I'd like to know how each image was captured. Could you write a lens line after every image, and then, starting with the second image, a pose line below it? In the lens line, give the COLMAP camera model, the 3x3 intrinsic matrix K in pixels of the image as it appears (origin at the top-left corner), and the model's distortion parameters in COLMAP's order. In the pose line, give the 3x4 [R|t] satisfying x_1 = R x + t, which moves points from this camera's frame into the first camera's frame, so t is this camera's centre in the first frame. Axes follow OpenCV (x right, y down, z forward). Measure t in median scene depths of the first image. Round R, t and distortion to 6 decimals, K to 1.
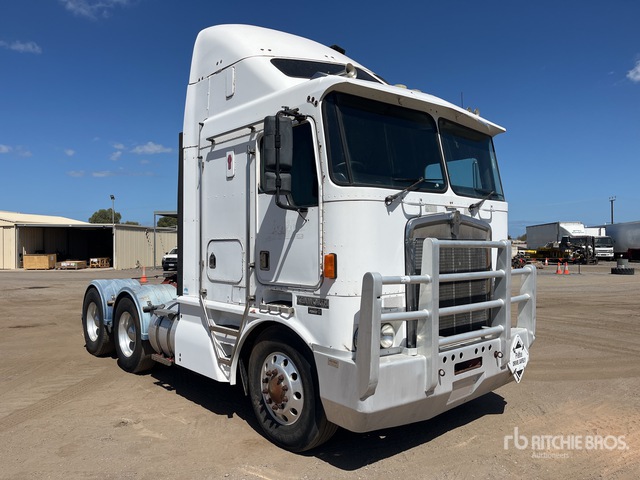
lens RADIAL K [[495.6, 0, 320.0], [0, 495.6, 240.0], [0, 0, 1]] dist [-0.015880, -0.002503]
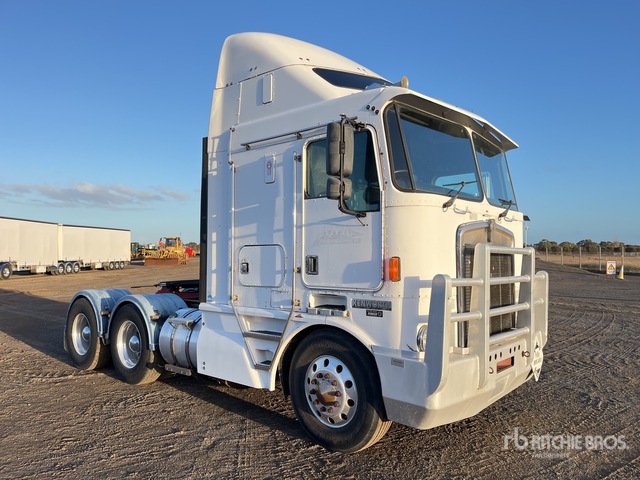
lens RADIAL K [[495.6, 0, 320.0], [0, 495.6, 240.0], [0, 0, 1]] dist [-0.015880, -0.002503]
pose [[0.991496, 0.009320, 0.129803, -0.233430], [-0.005728, 0.999591, -0.028022, 0.018756], [-0.130011, 0.027041, 0.991144, -0.005654]]
